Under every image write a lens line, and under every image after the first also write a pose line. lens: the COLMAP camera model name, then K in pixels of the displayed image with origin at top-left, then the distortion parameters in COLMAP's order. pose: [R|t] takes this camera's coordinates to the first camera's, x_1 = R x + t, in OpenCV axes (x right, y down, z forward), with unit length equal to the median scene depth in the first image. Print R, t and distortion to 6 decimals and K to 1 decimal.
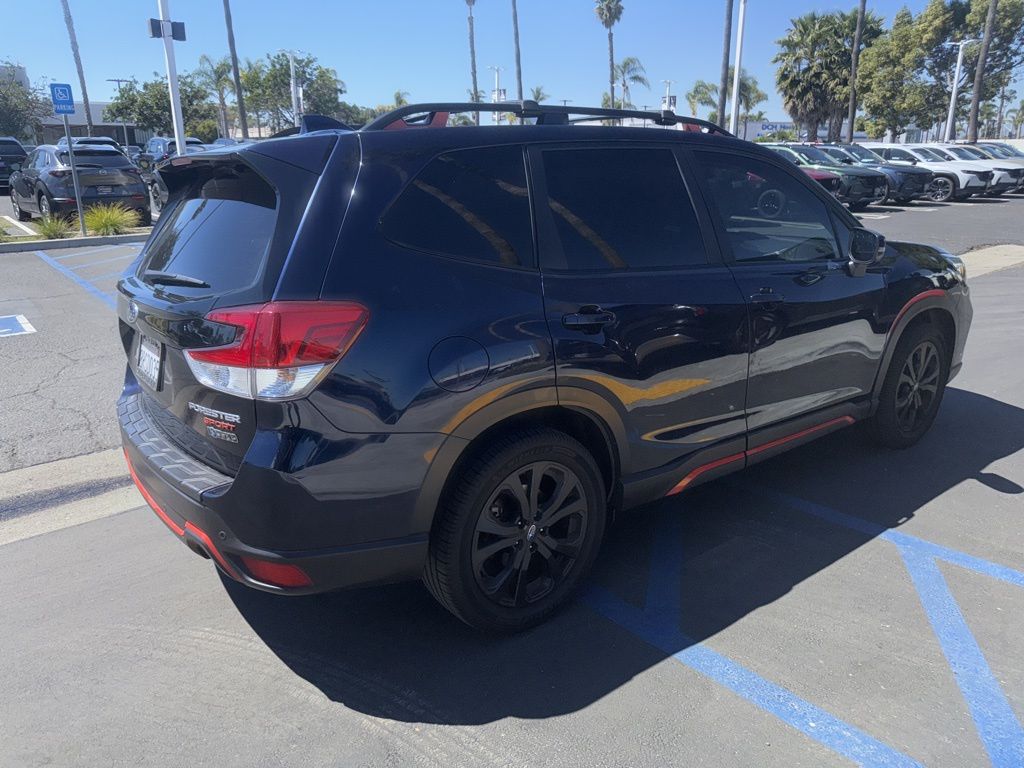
lens RADIAL K [[728.5, 0, 499.5], [0, 728.5, 365.7], [0, 0, 1]] dist [0.012942, -0.016171]
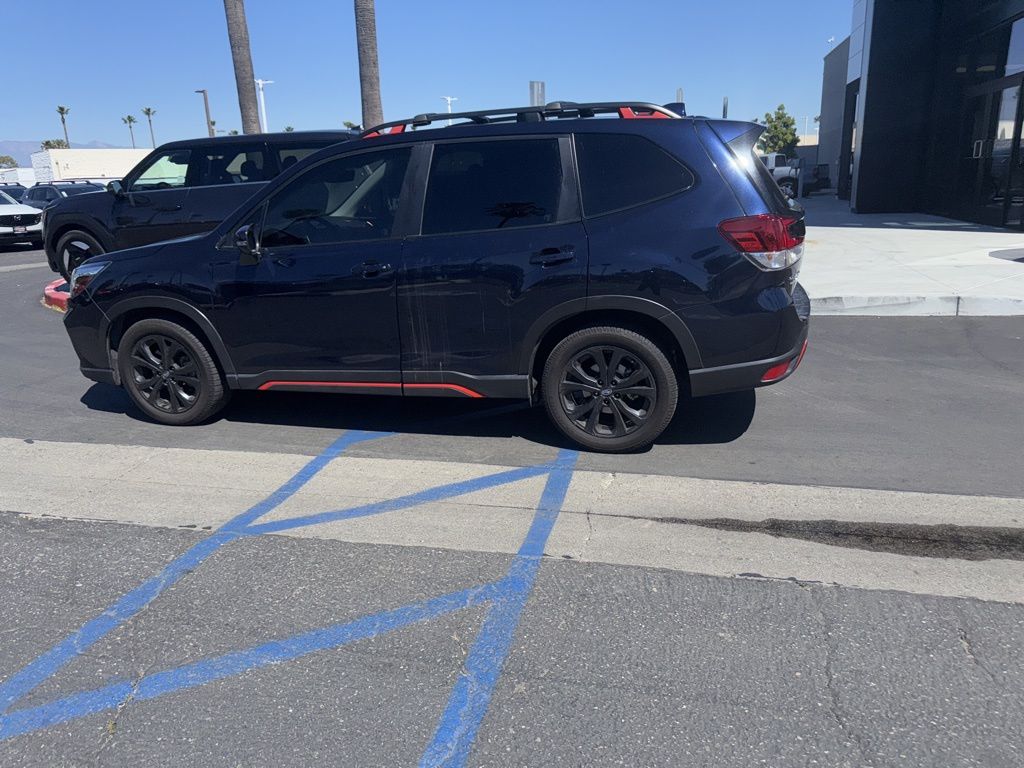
lens RADIAL K [[728.5, 0, 511.0], [0, 728.5, 386.0], [0, 0, 1]] dist [0.012942, -0.016171]
pose [[-0.607019, -0.195317, 0.770311, -0.115112], [0.261925, 0.865989, 0.425979, -0.049091], [-0.750282, 0.460341, -0.474514, 0.194500]]
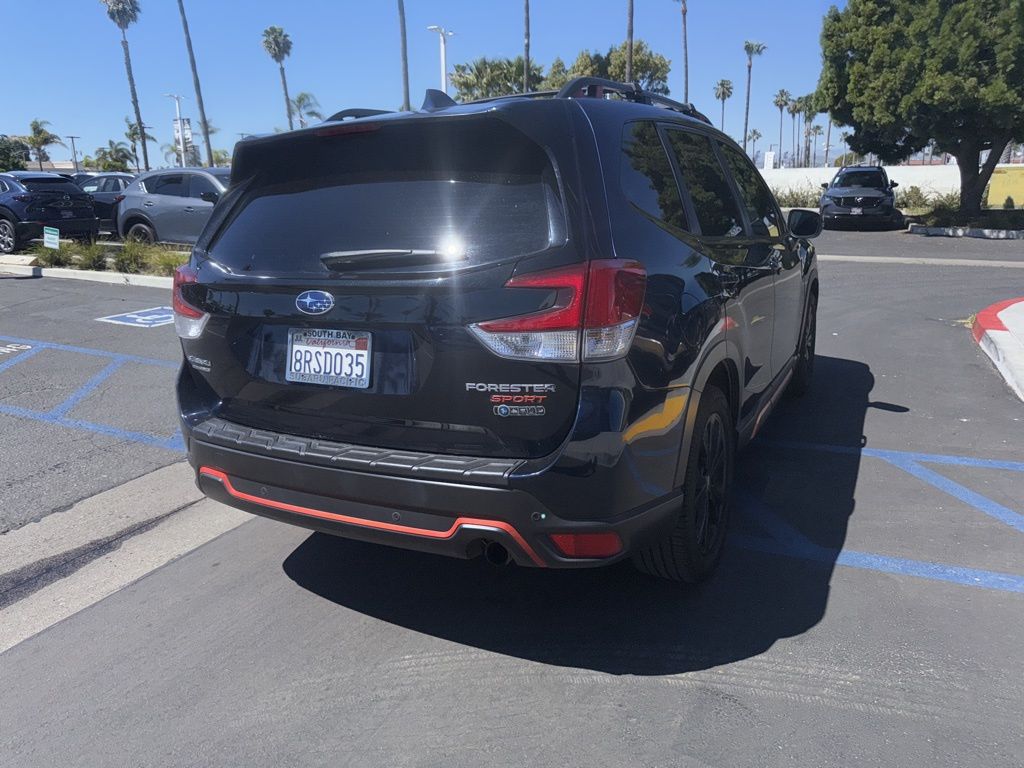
lens RADIAL K [[728.5, 0, 498.1], [0, 728.5, 374.1], [0, 0, 1]] dist [0.012942, -0.016171]
pose [[0.911933, -0.110407, 0.395208, -0.051187], [0.124221, 0.992210, -0.009448, 0.003564], [-0.391086, 0.057709, 0.918543, 0.010330]]
